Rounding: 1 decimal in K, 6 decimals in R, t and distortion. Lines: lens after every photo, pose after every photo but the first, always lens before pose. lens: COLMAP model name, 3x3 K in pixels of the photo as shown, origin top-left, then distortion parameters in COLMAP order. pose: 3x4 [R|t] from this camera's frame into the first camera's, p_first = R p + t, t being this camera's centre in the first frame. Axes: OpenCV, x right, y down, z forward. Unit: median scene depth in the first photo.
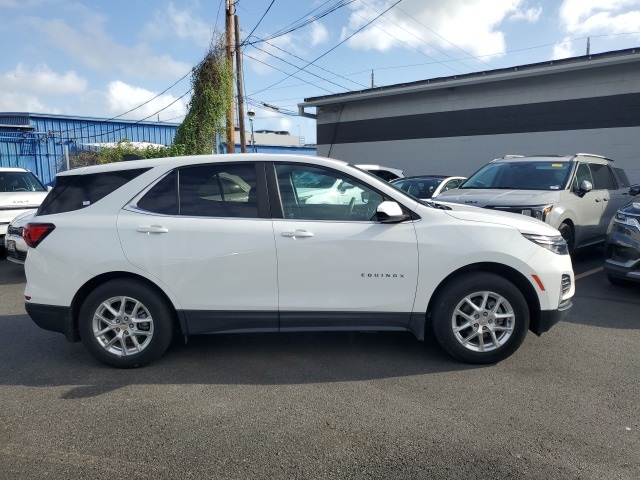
lens RADIAL K [[491.1, 0, 317.9], [0, 491.1, 239.9], [0, 0, 1]] dist [-0.029976, 0.000682]
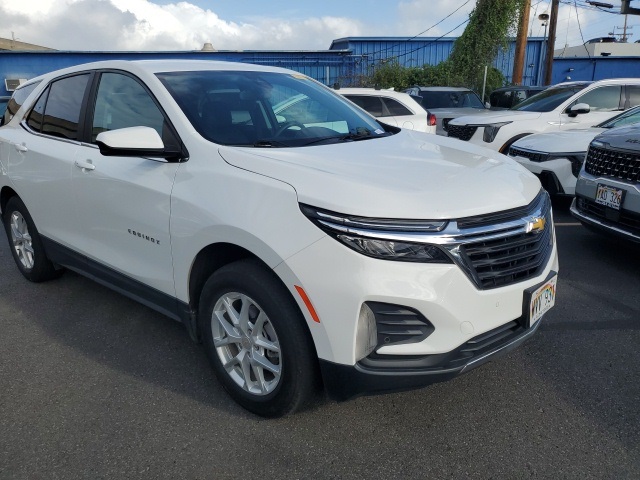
lens RADIAL K [[491.1, 0, 320.0], [0, 491.1, 240.9], [0, 0, 1]] dist [-0.029976, 0.000682]
pose [[0.767038, 0.173993, -0.617559, 0.143498], [-0.076716, 0.980493, 0.180962, -0.012784], [0.636998, -0.091428, 0.765424, 0.118837]]
